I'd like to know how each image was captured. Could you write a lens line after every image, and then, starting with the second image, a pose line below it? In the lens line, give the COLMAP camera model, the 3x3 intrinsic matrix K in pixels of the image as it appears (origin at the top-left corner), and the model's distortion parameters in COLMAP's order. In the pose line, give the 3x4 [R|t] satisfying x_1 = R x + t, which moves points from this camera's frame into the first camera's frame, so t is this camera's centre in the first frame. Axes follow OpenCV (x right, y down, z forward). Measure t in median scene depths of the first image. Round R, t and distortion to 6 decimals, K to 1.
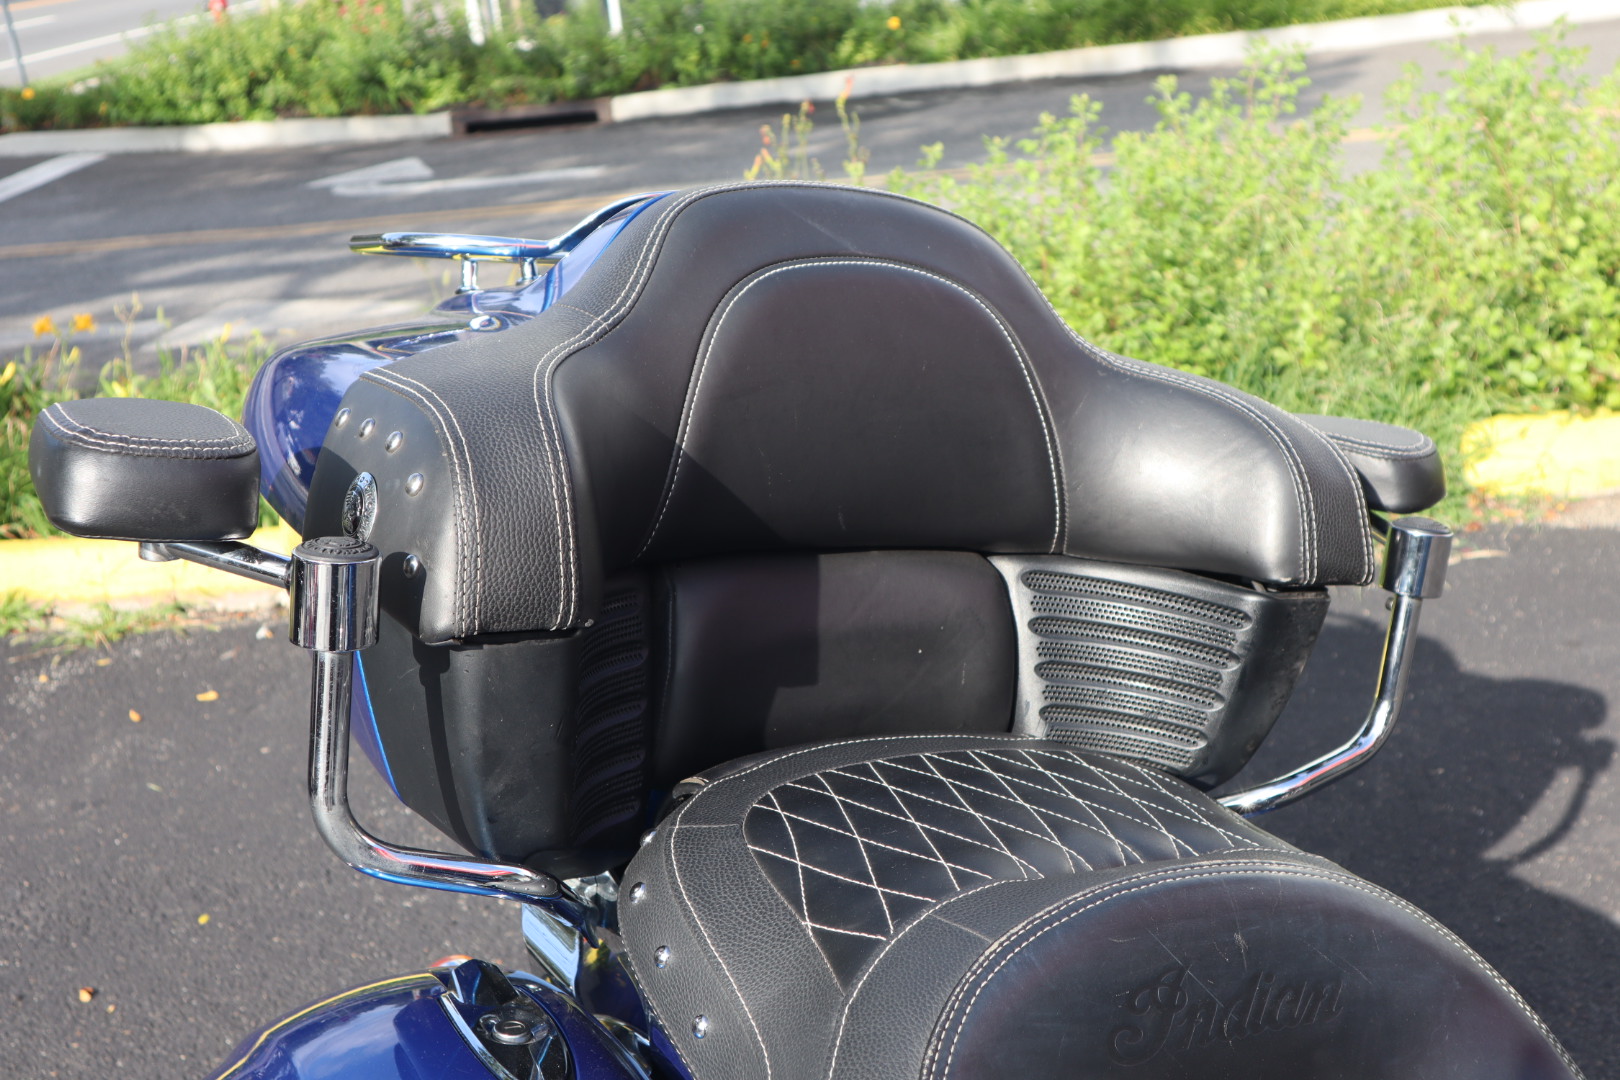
lens RADIAL K [[1992.3, 0, 810.0], [0, 1992.3, 540.0], [0, 0, 1]] dist [-0.002828, 0.309239]
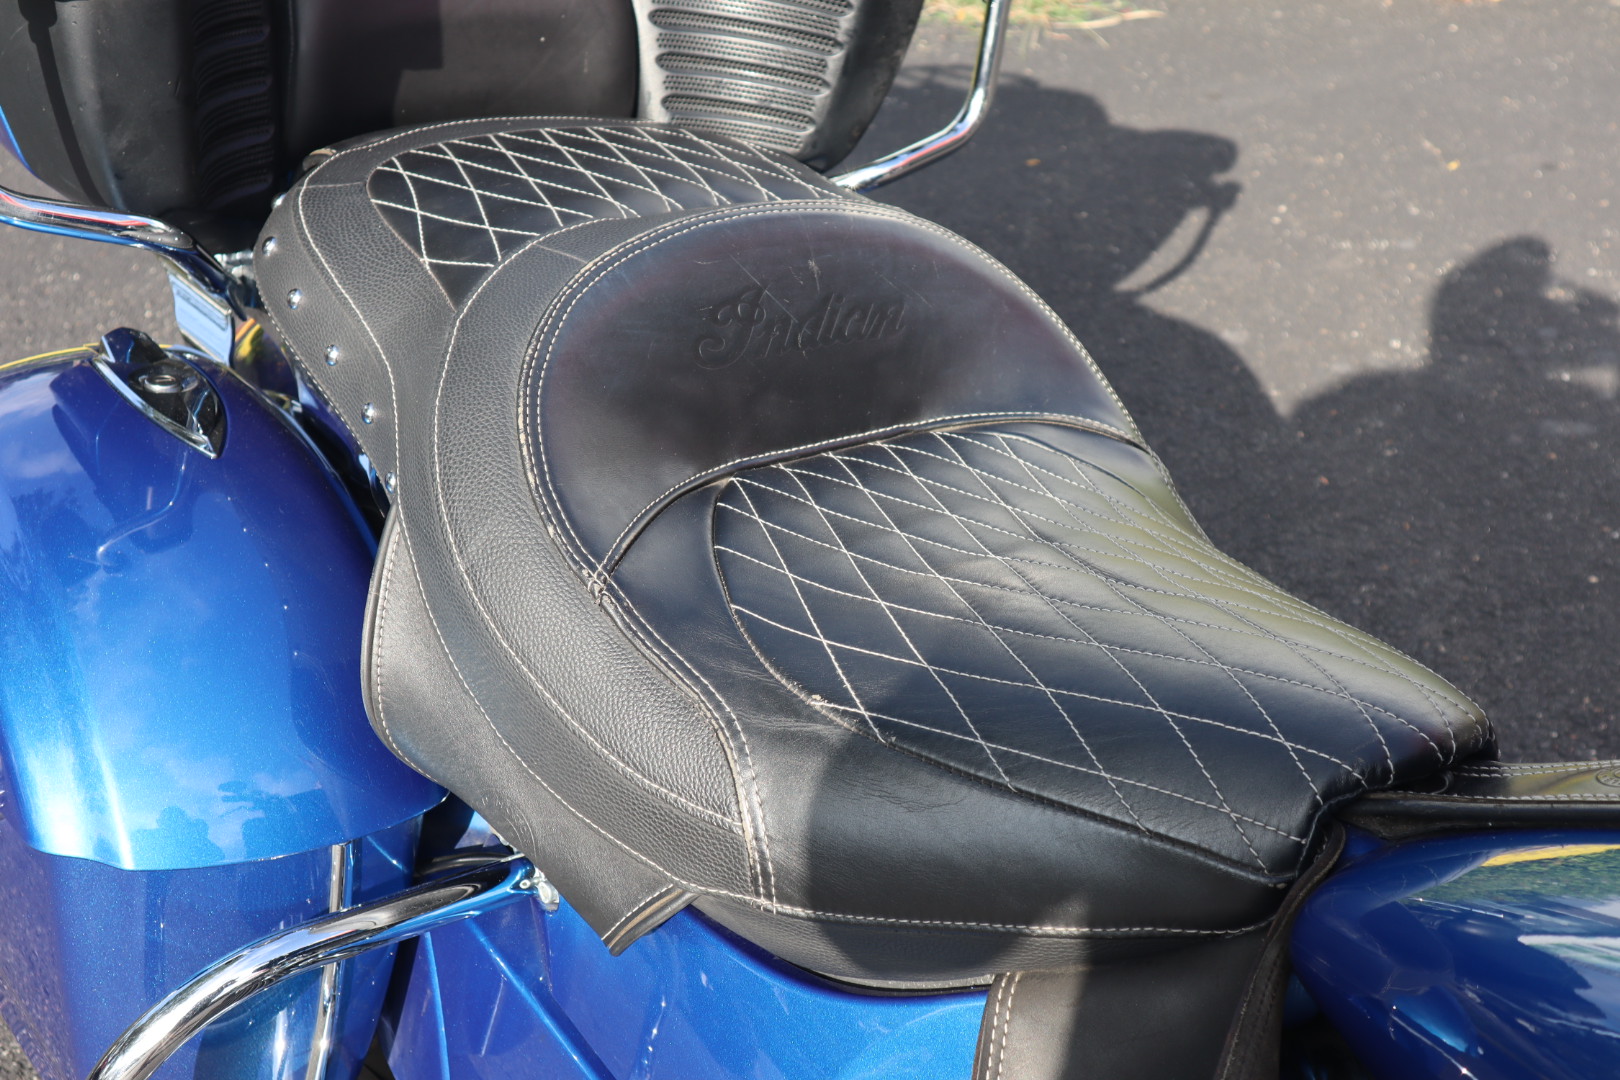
lens RADIAL K [[1992.3, 0, 810.0], [0, 1992.3, 540.0], [0, 0, 1]] dist [-0.002828, 0.309239]
pose [[0.989556, -0.043933, 0.137287, 0.044696], [0.009596, 0.970387, 0.241366, 0.068616], [-0.143826, -0.237528, 0.960674, -0.111569]]
